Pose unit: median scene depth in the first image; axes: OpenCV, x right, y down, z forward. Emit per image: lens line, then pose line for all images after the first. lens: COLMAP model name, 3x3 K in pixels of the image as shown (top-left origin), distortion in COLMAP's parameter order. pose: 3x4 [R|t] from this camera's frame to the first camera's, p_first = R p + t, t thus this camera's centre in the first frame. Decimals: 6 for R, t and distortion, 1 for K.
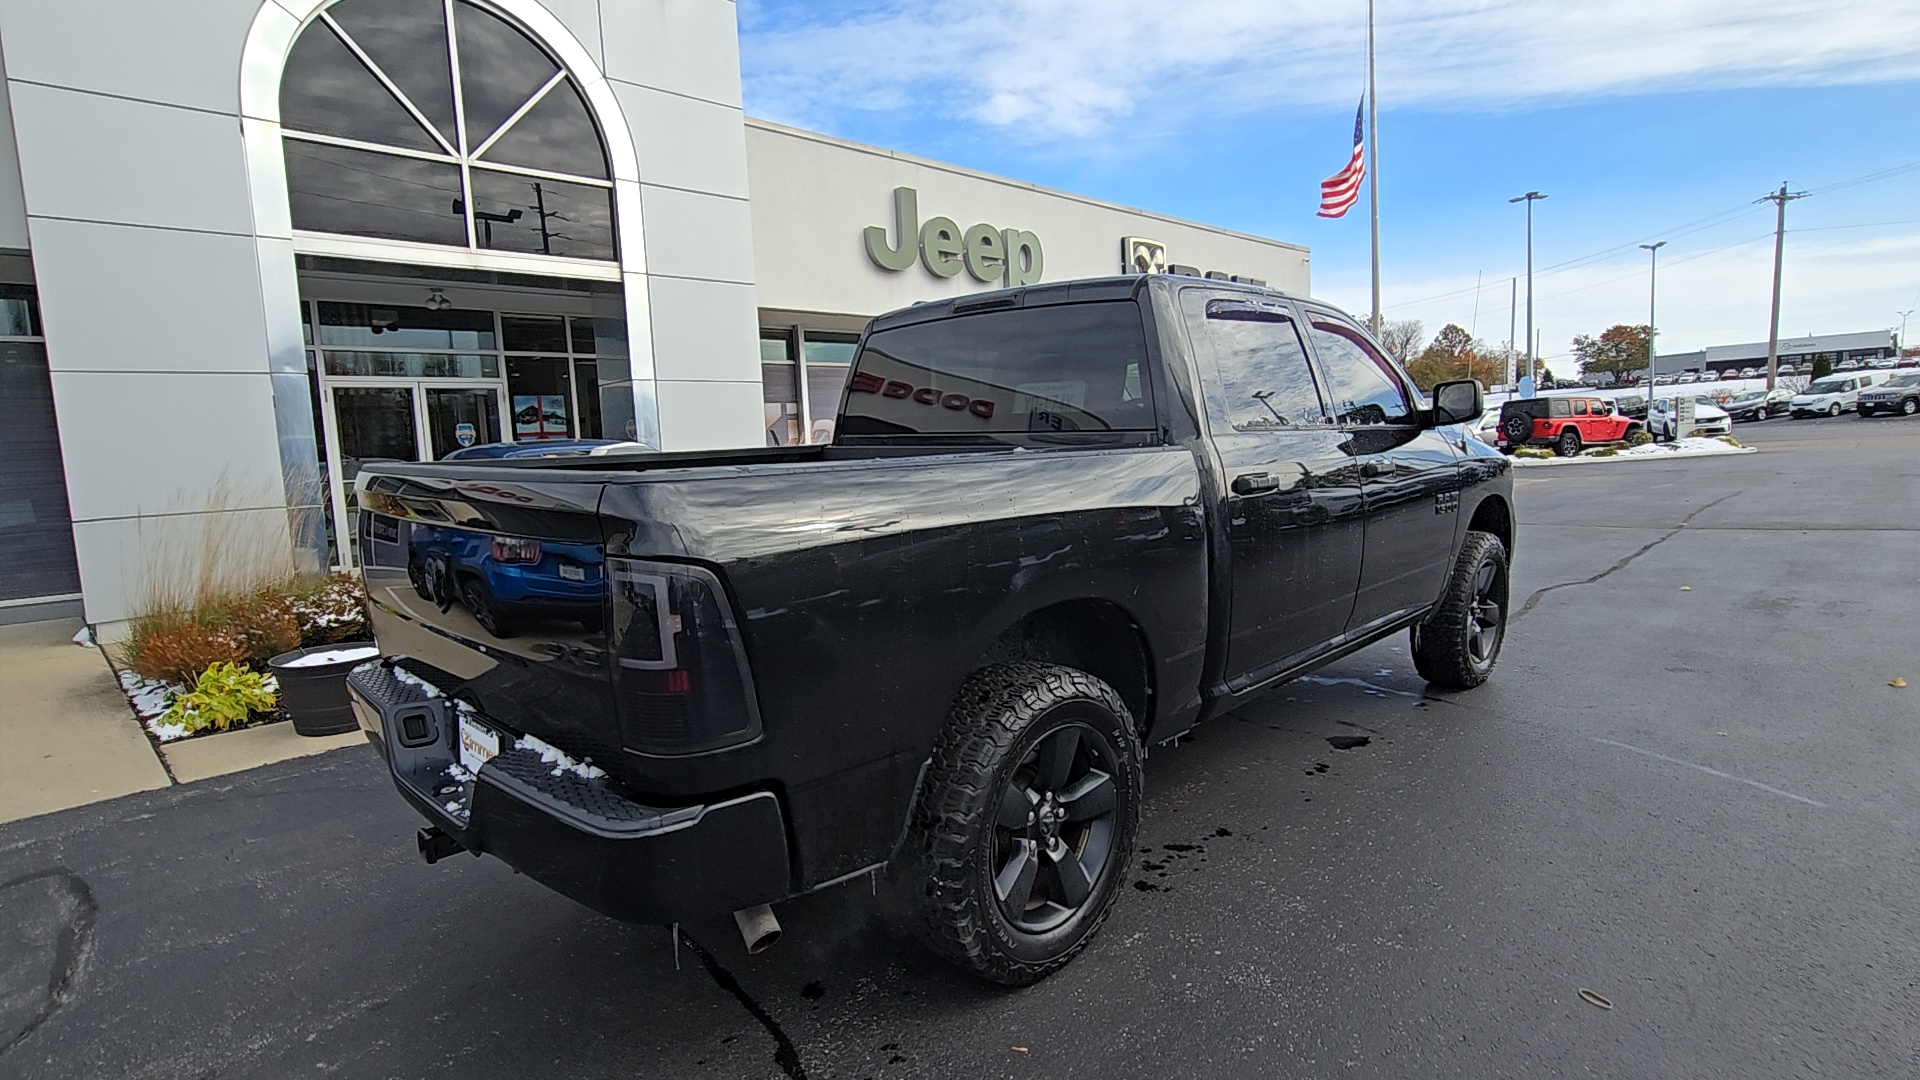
lens RADIAL K [[956.8, 0, 950.1], [0, 956.8, 558.3], [0, 0, 1]] dist [-0.000914, -0.000493]
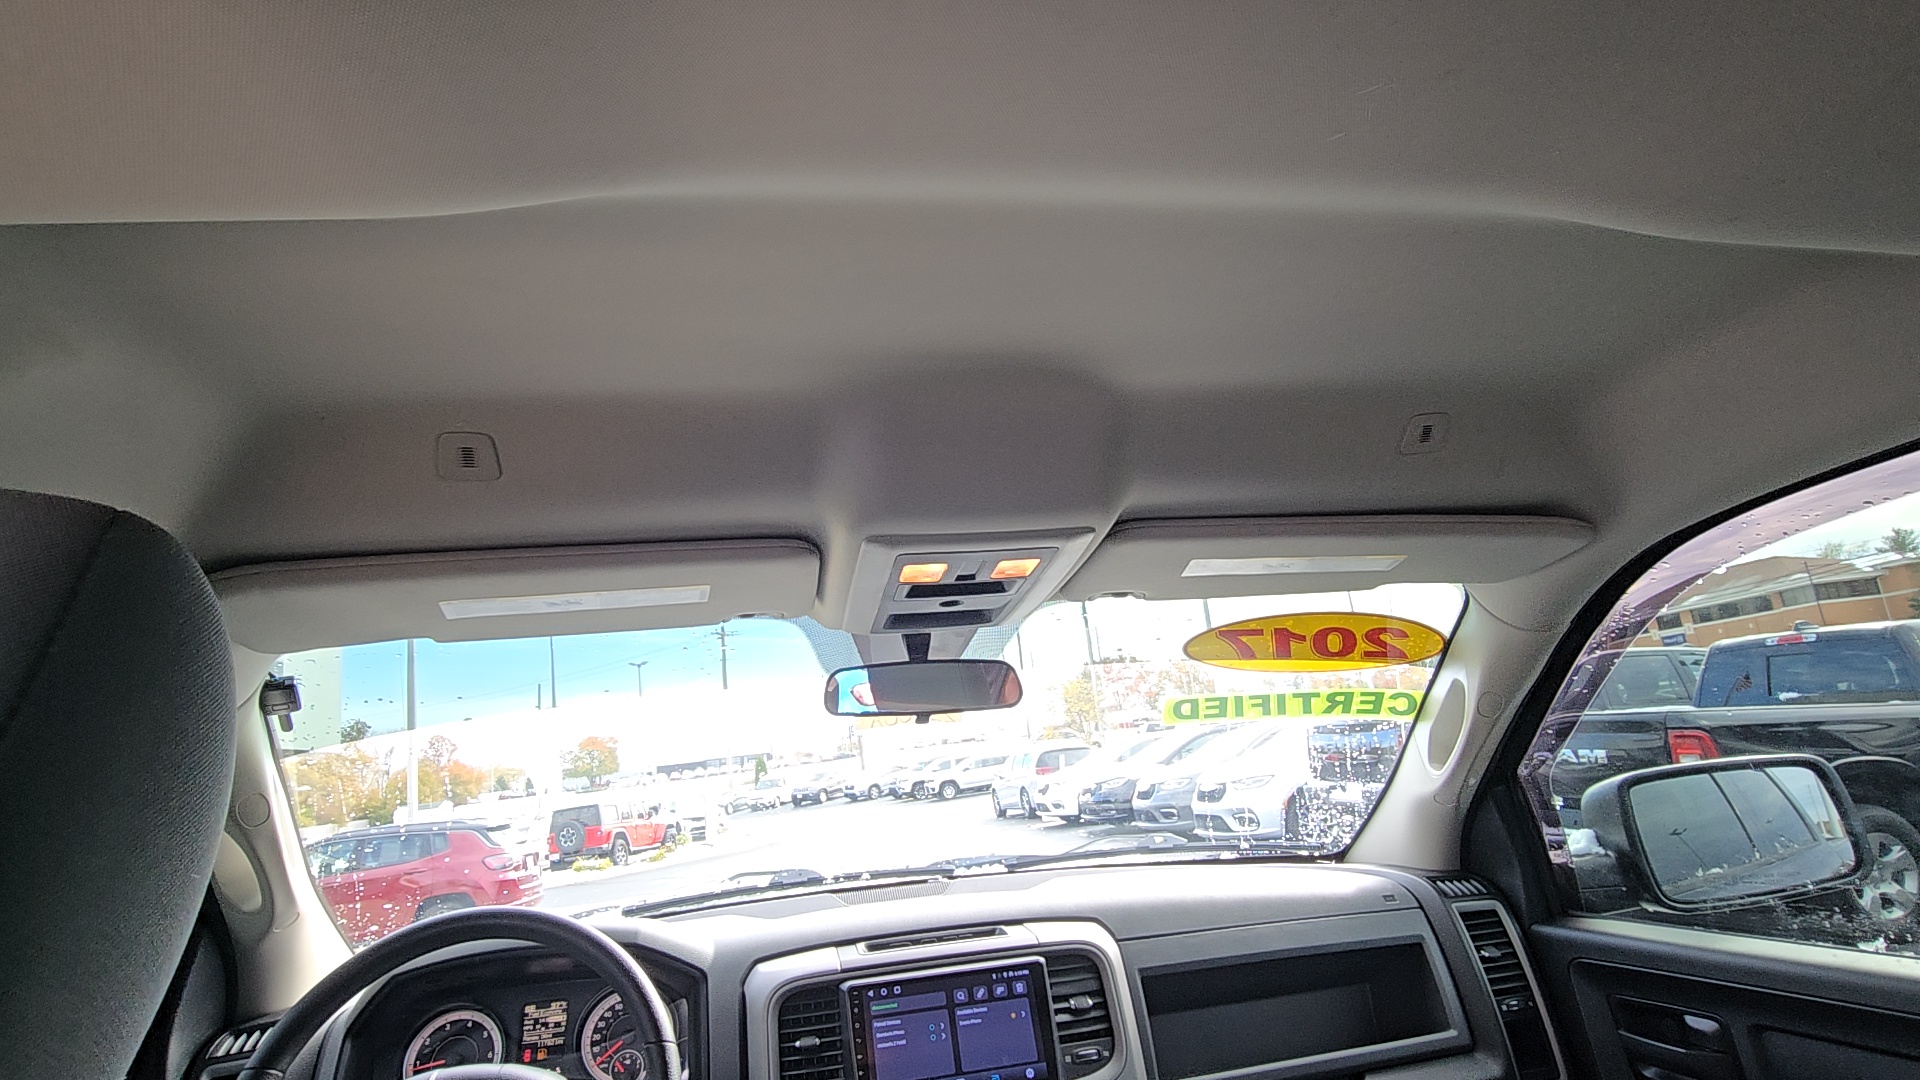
lens RADIAL K [[956.8, 0, 956.5], [0, 956.8, 558.4], [0, 0, 1]] dist [-0.000914, -0.000493]
pose [[0.567349, 0.157635, 0.808249, 0.011695], [0.186902, 0.931242, -0.312819, -0.021855], [-0.801987, 0.328541, 0.498877, 0.111404]]
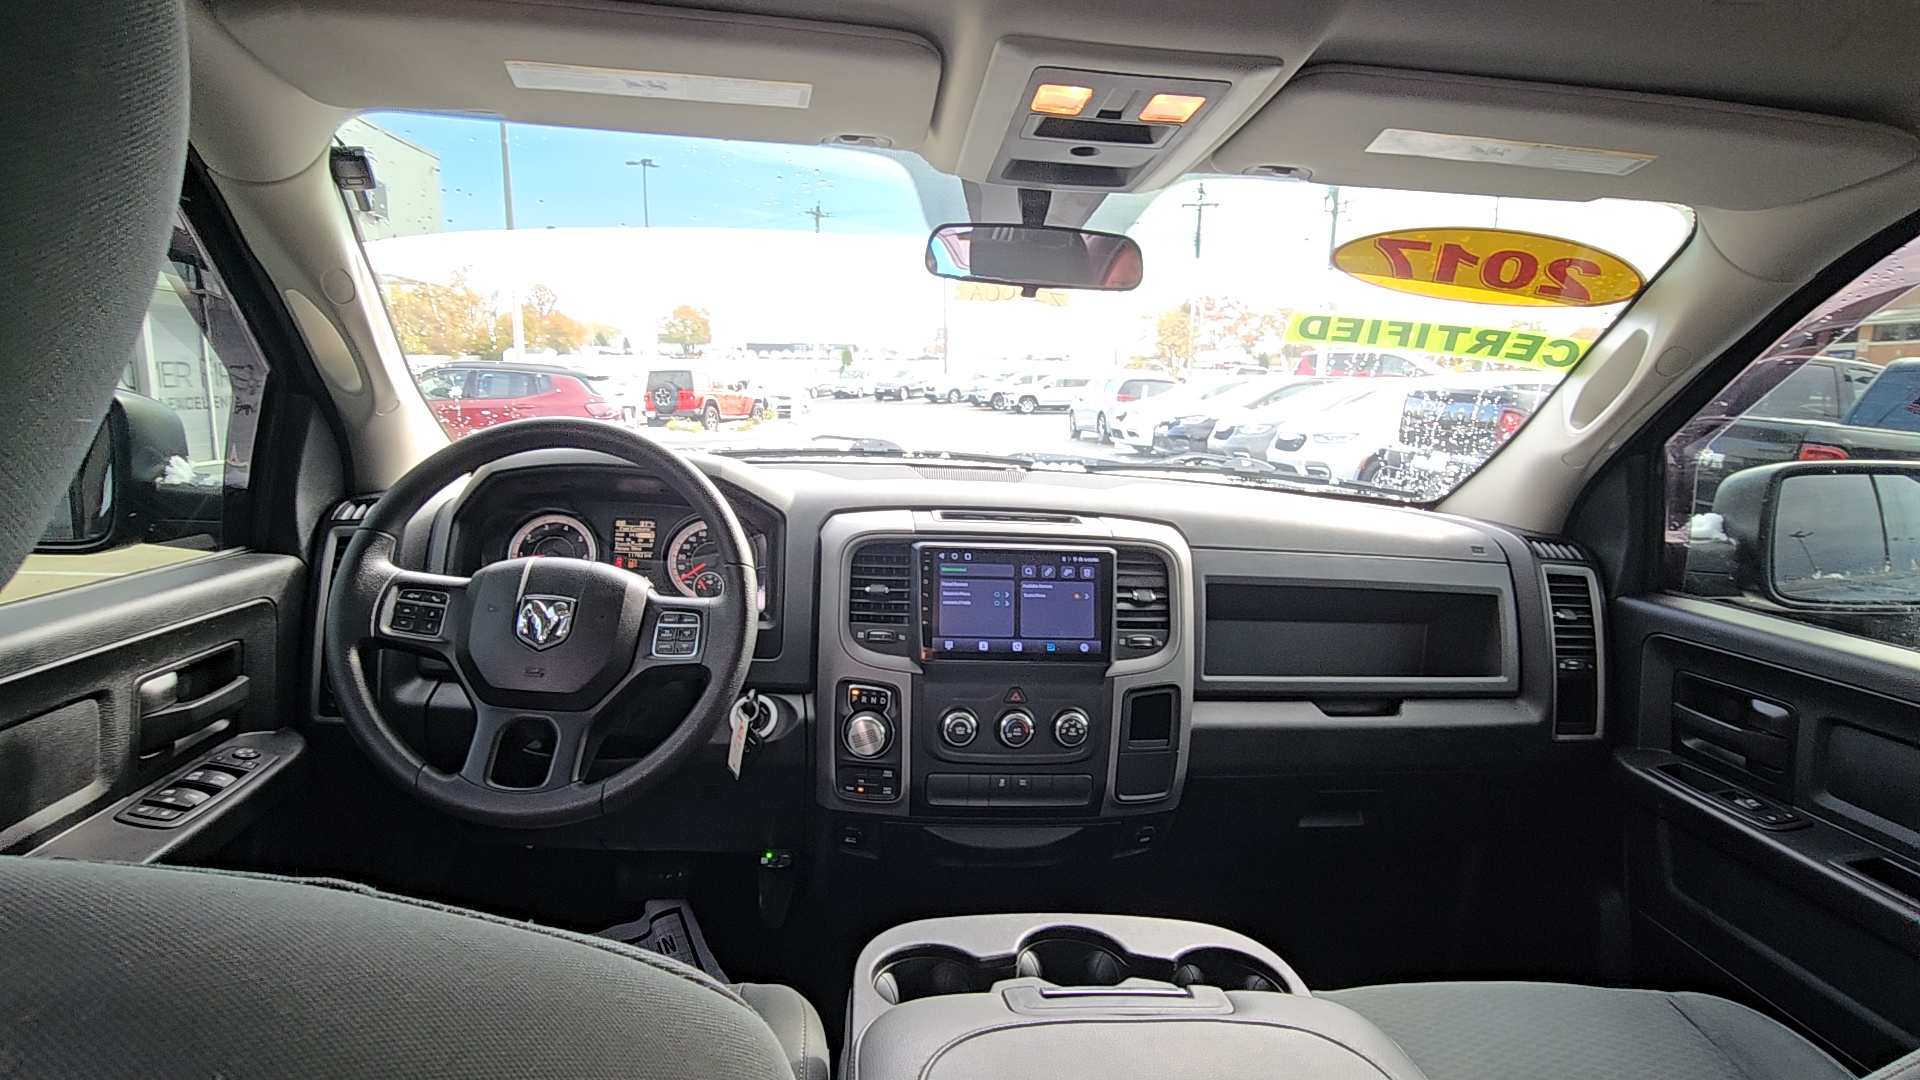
lens RADIAL K [[956.8, 0, 957.6], [0, 956.8, 547.8], [0, 0, 1]] dist [-0.000914, -0.000493]
pose [[0.630291, -0.071985, 0.773015, 0.013313], [0.043403, 0.997402, 0.057490, -0.020965], [-0.775145, -0.002684, 0.631778, 0.113383]]
